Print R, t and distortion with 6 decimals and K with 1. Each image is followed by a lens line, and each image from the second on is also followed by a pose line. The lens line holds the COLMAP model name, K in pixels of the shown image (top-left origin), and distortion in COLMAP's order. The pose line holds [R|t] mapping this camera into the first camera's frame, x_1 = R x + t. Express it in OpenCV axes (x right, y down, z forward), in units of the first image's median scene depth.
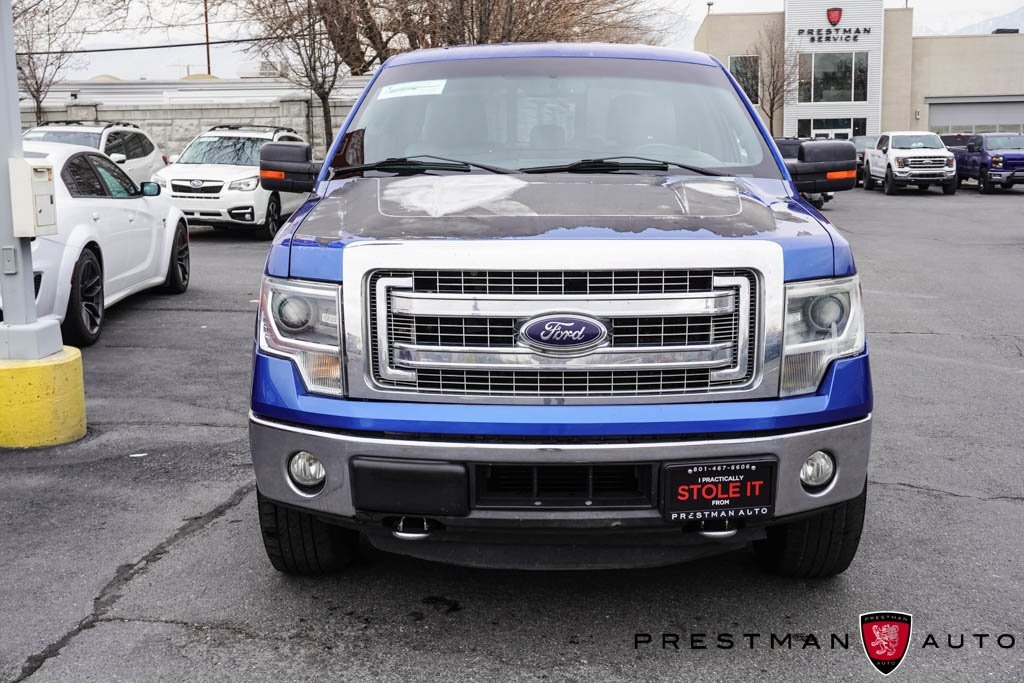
lens RADIAL K [[1238.4, 0, 511.6], [0, 1238.4, 341.5], [0, 0, 1]] dist [0.114382, 0.000000]
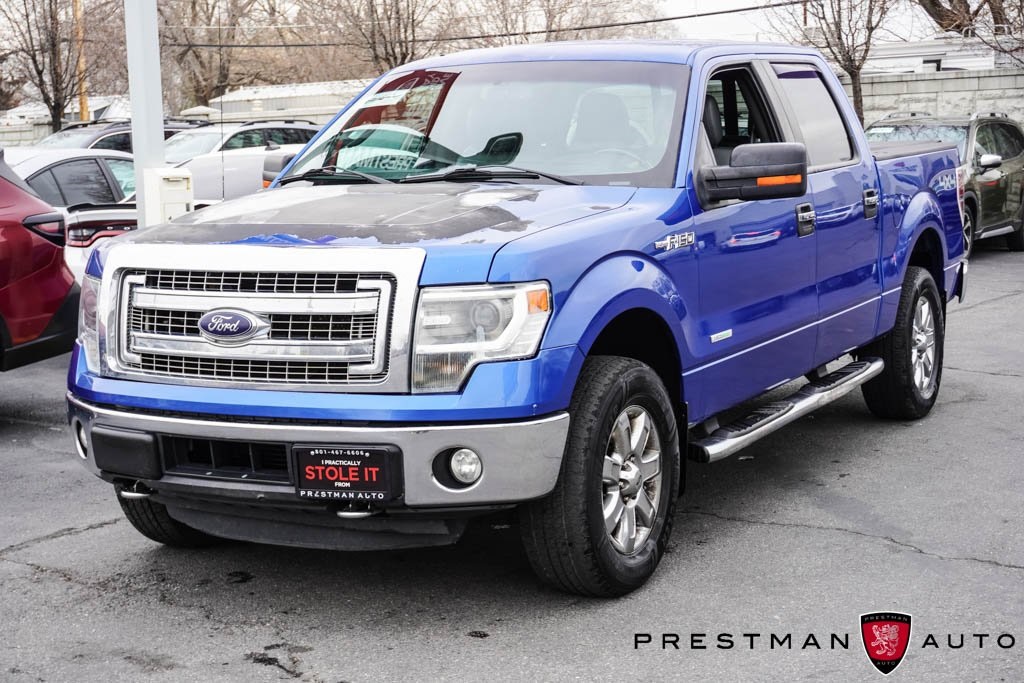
lens RADIAL K [[1808.7, 0, 511.4], [0, 1808.7, 340.4], [0, 0, 1]] dist [0.138937, 0.000000]
pose [[0.859125, 0.033983, -0.510636, 1.108640], [-0.053326, 0.998306, -0.023281, 0.031792], [0.508980, 0.047231, 0.859482, -0.304335]]
